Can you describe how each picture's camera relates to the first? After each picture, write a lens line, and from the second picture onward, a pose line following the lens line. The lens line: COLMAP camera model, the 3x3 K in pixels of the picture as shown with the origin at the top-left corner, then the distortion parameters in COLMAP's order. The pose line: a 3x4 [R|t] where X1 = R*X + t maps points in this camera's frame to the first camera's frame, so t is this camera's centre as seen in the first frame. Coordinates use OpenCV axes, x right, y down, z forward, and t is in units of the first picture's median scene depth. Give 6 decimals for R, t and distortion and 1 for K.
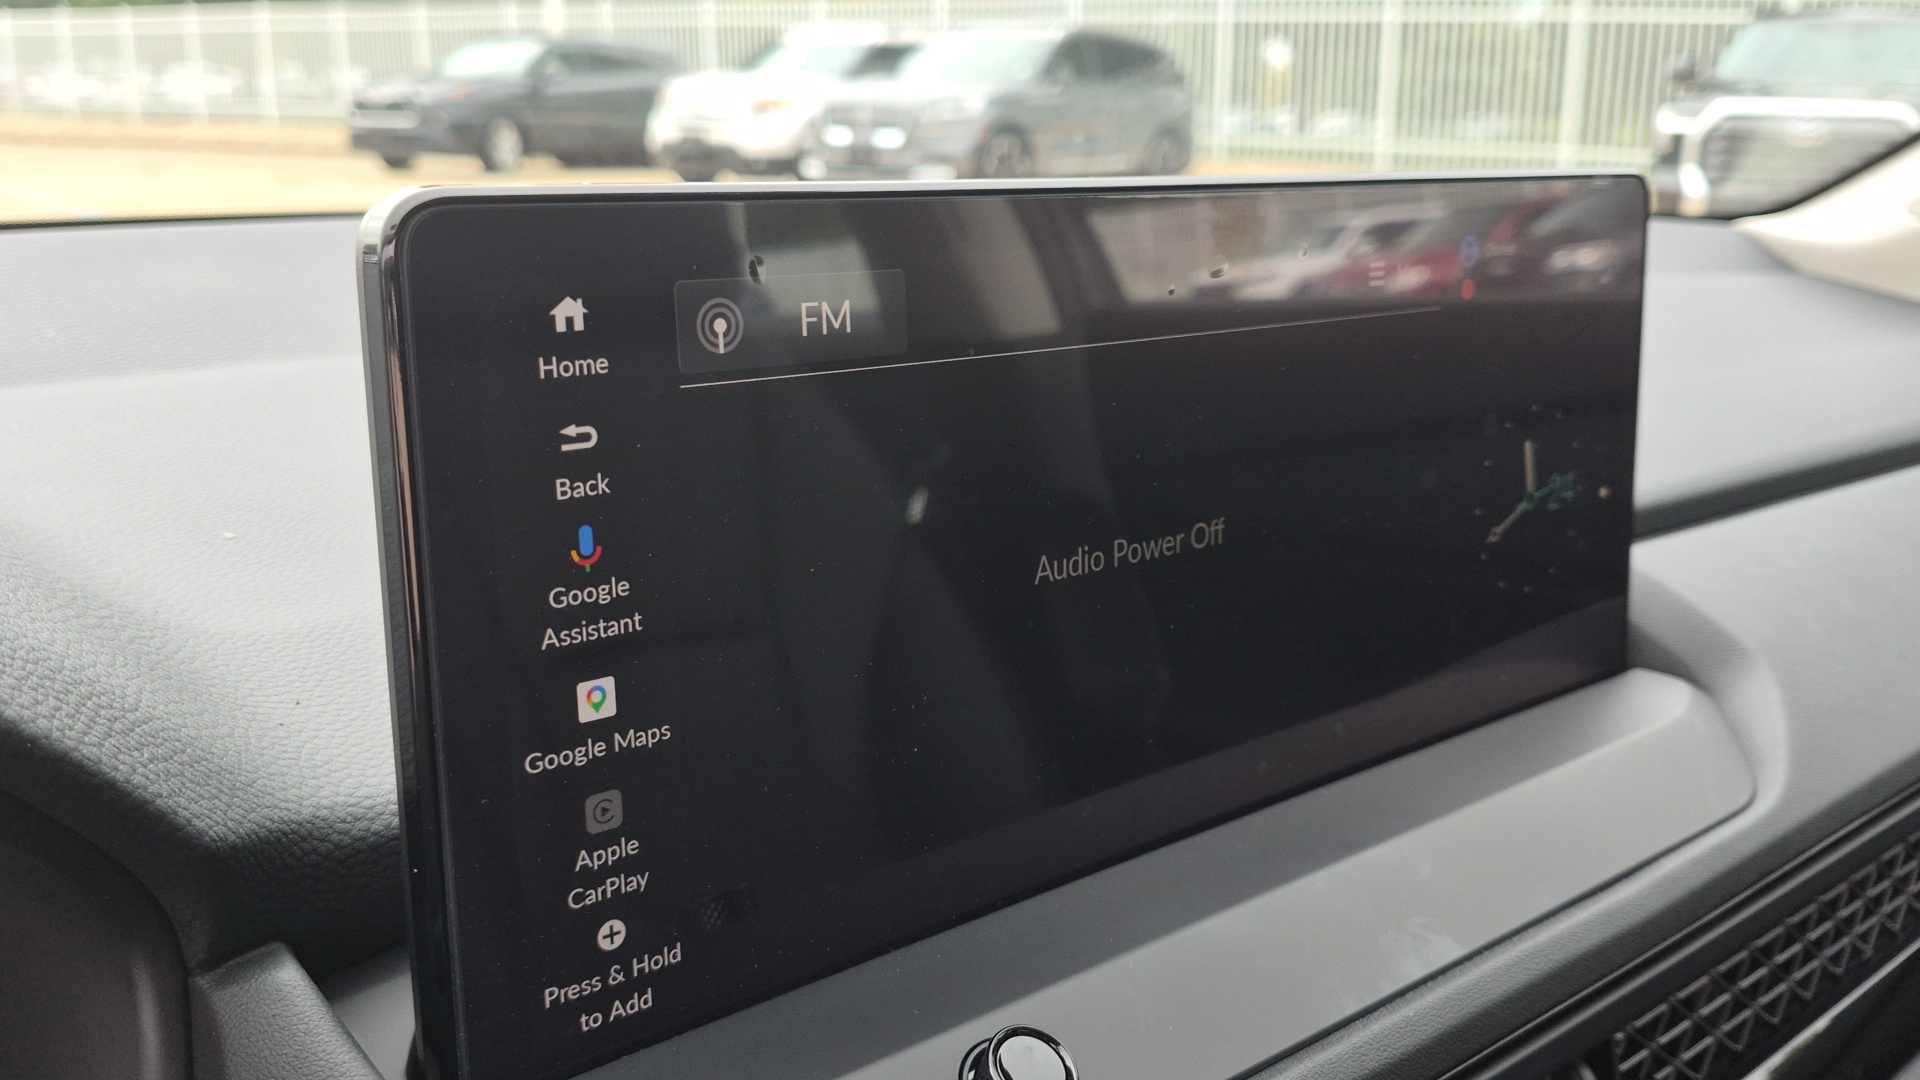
lens RADIAL K [[1671.1, 0, 960.0], [0, 1671.1, 540.0], [0, 0, 1]] dist [0.120628, -0.245063]
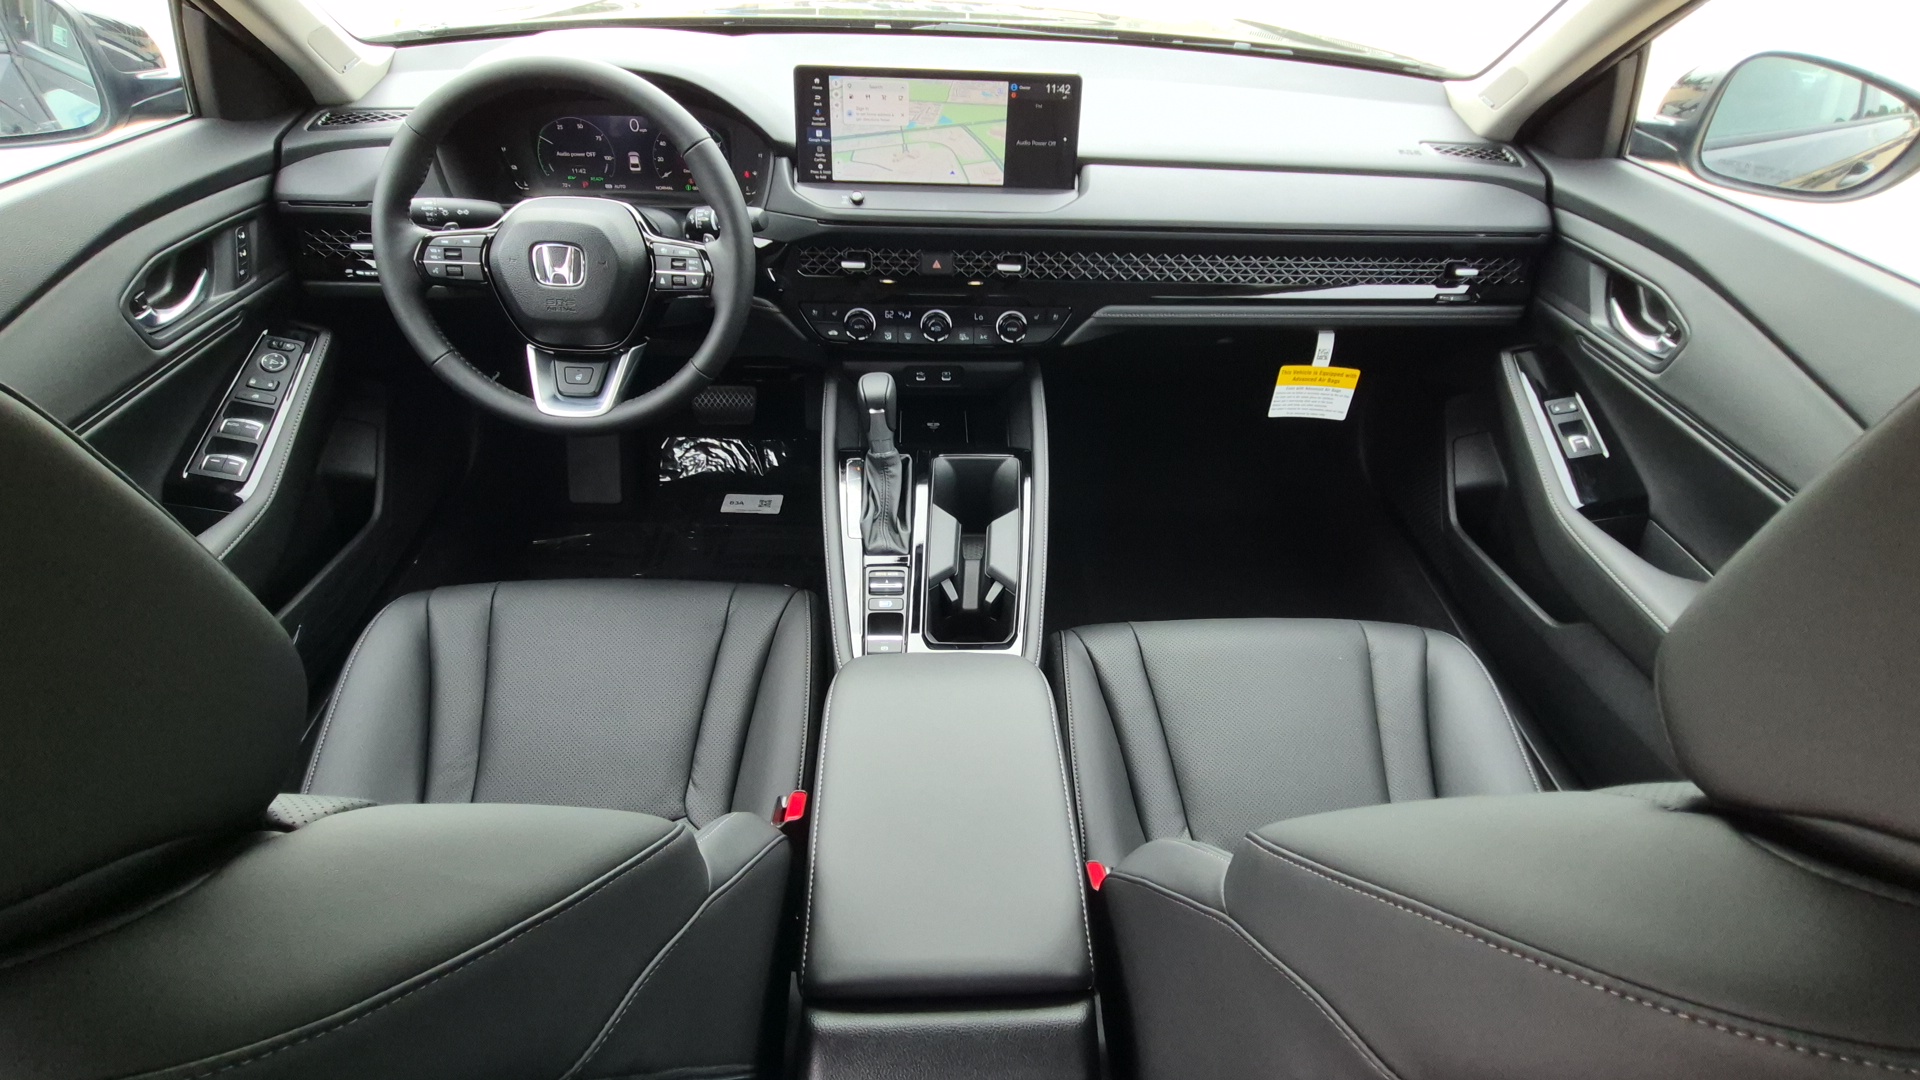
lens RADIAL K [[990.0, 0, 979.2], [0, 990.0, 509.3], [0, 0, 1]] dist [-0.002834, -0.000302]
pose [[0.793593, 0.370539, -0.482608, 3.150920], [-0.178961, 0.900242, 0.396910, -0.282935], [0.581534, -0.228617, 0.780738, -2.485898]]
